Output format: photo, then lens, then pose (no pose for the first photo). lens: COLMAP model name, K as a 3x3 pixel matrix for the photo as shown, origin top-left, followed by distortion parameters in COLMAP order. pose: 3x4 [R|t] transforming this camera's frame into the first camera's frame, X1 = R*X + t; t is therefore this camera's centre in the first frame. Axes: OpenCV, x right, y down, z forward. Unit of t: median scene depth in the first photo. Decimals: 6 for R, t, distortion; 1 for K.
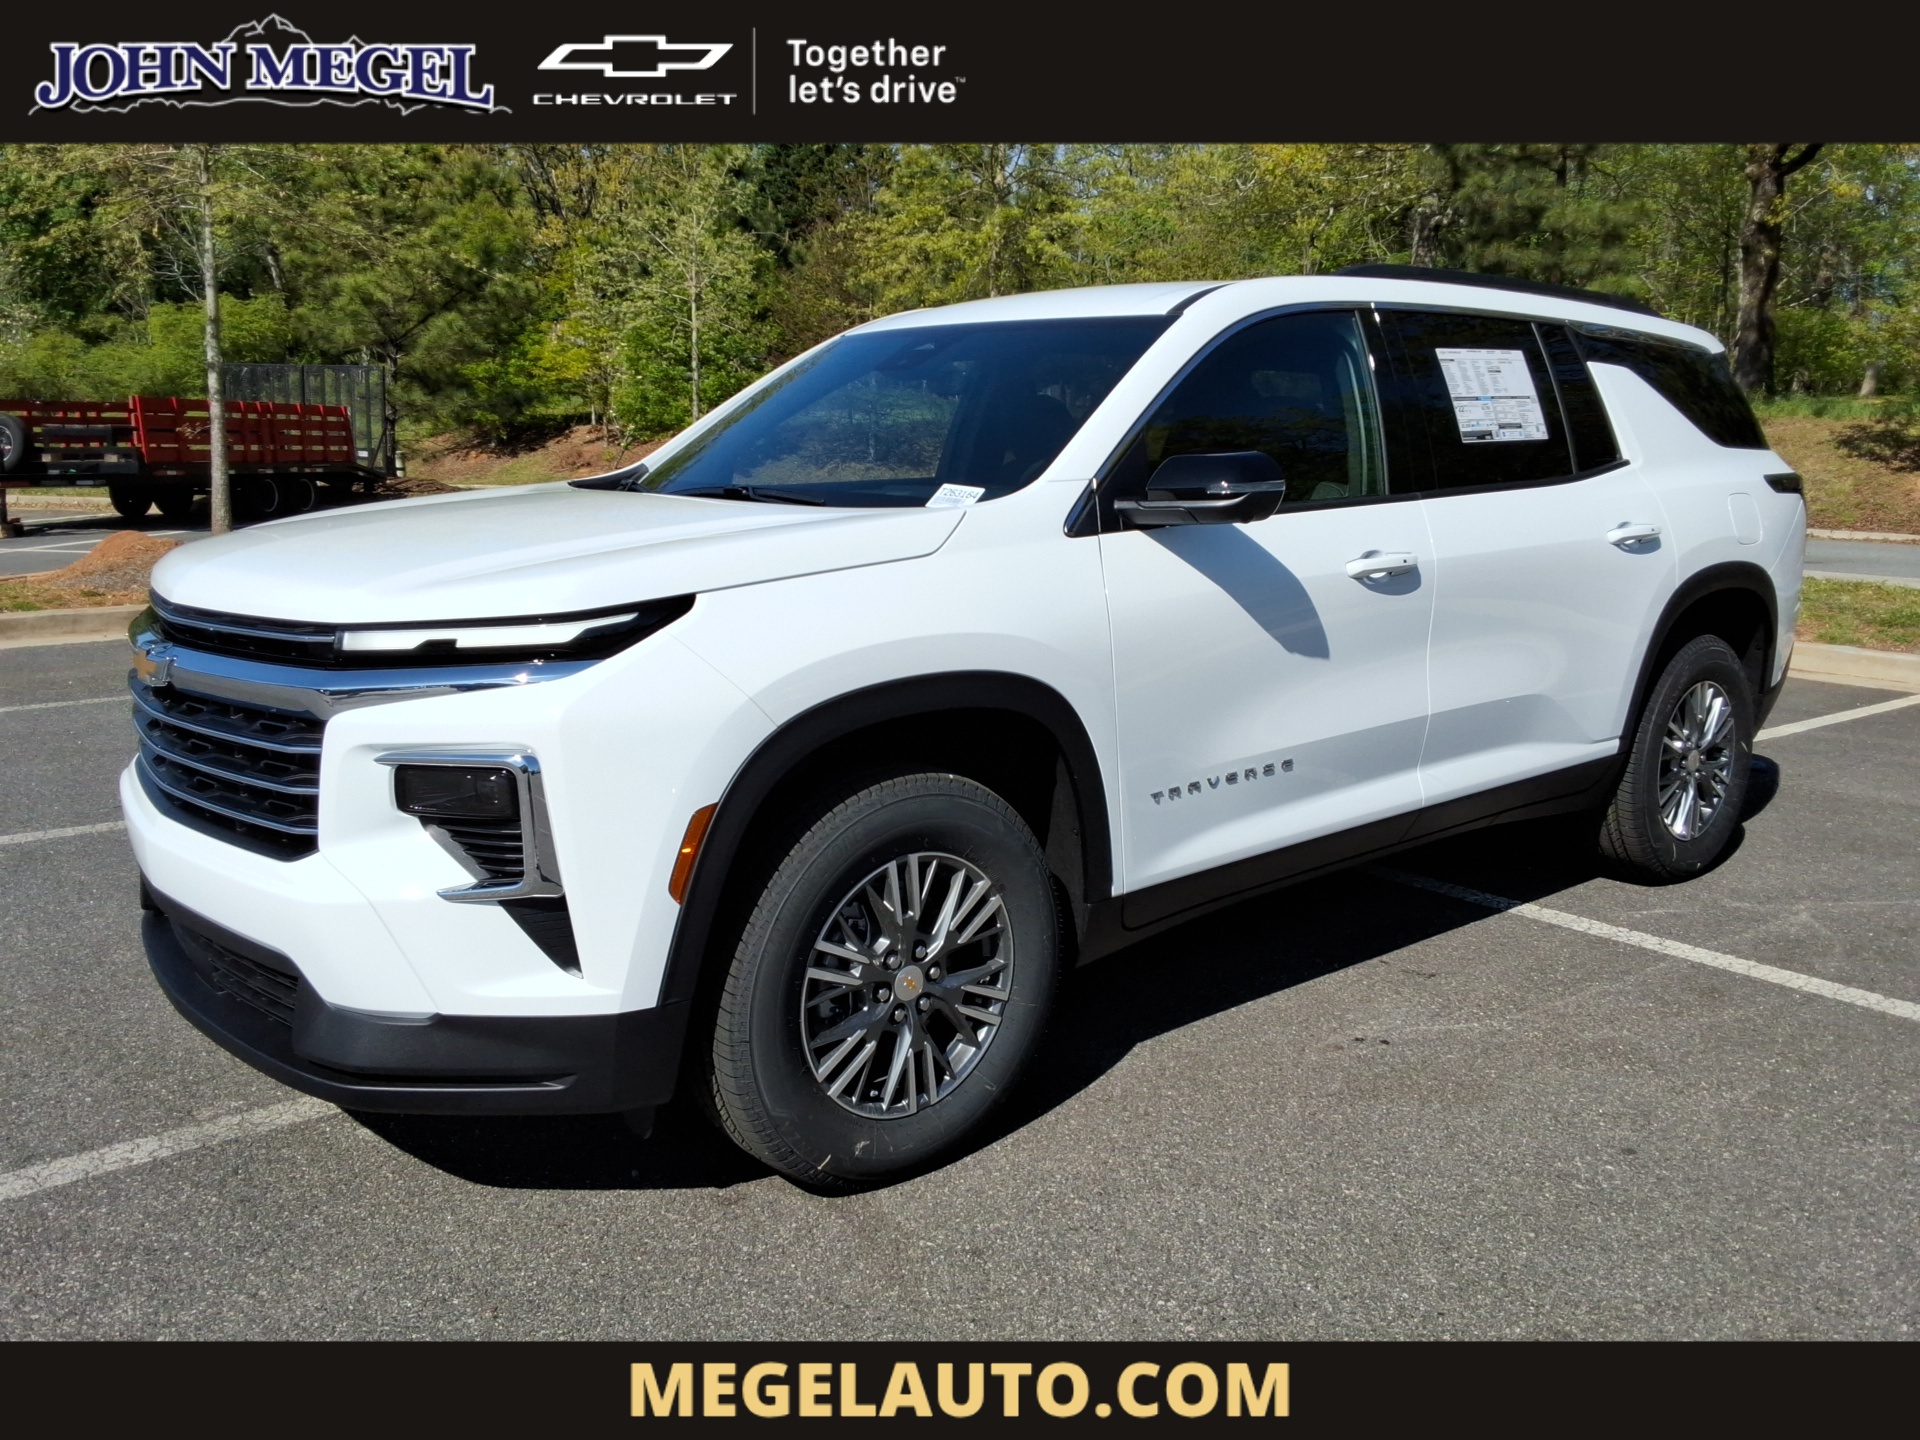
lens RADIAL K [[1543.2, 0, 980.2], [0, 1543.2, 716.1], [0, 0, 1]] dist [0.123827, -0.203249]
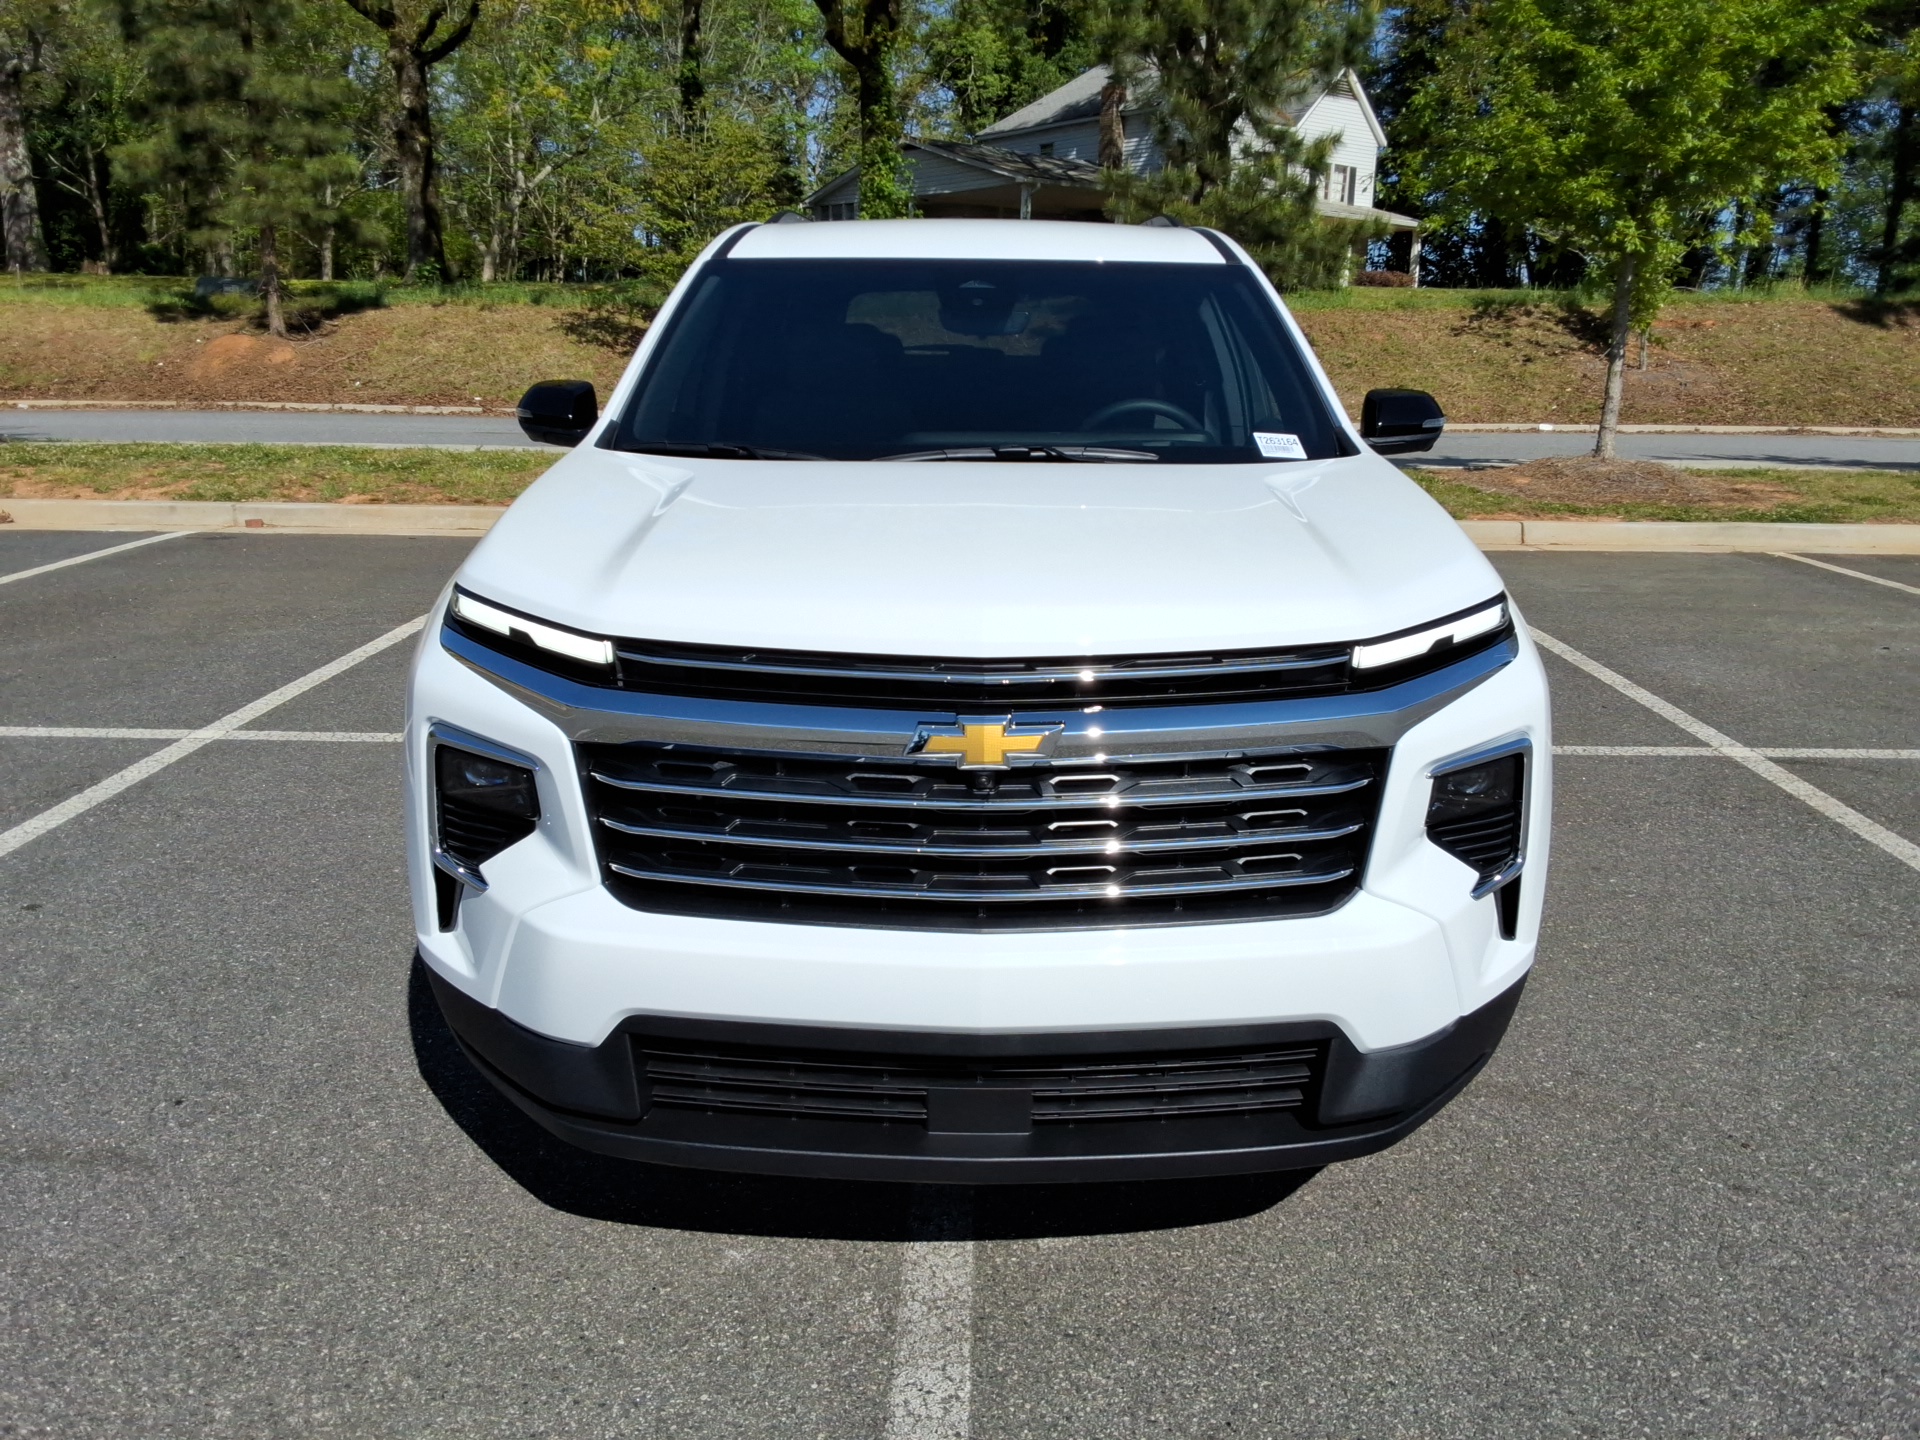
lens RADIAL K [[1548.7, 0, 975.4], [0, 1548.7, 715.6], [0, 0, 1]] dist [0.094454, -0.139965]
pose [[0.646678, -0.191451, 0.738345, -0.716484], [0.135450, 0.981427, 0.135849, -0.098637], [-0.750640, 0.012158, 0.660599, 0.337706]]
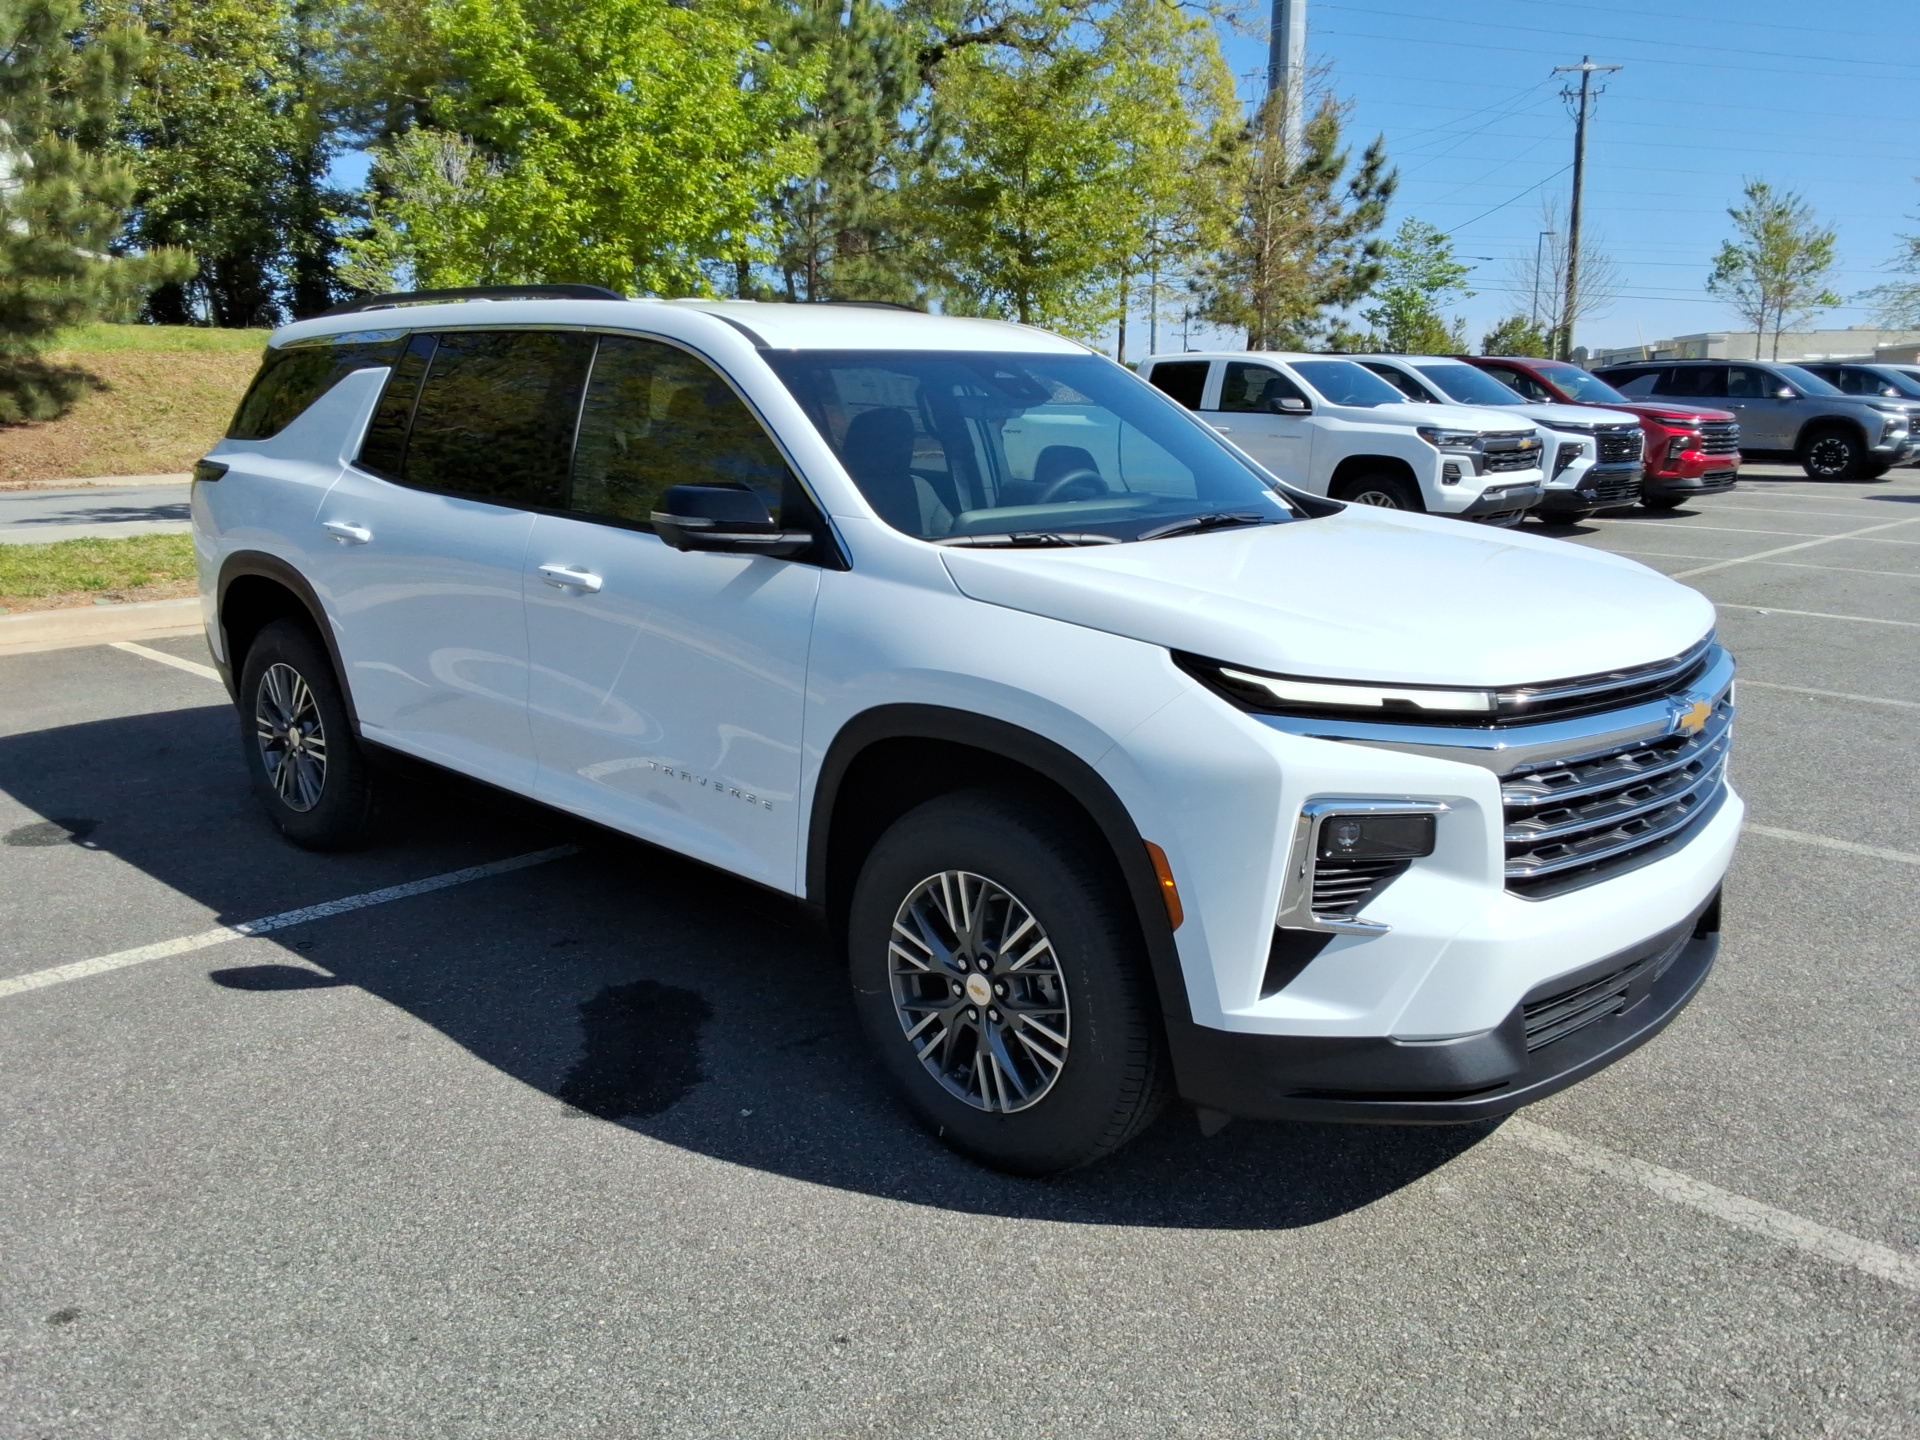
lens RADIAL K [[1543.2, 0, 980.2], [0, 1543.2, 716.1], [0, 0, 1]] dist [0.123827, -0.203249]
pose [[-0.105580, -0.228065, 0.967905, -1.001713], [0.173587, 0.954173, 0.243765, -0.250078], [-0.979143, 0.193752, -0.061153, 1.016785]]
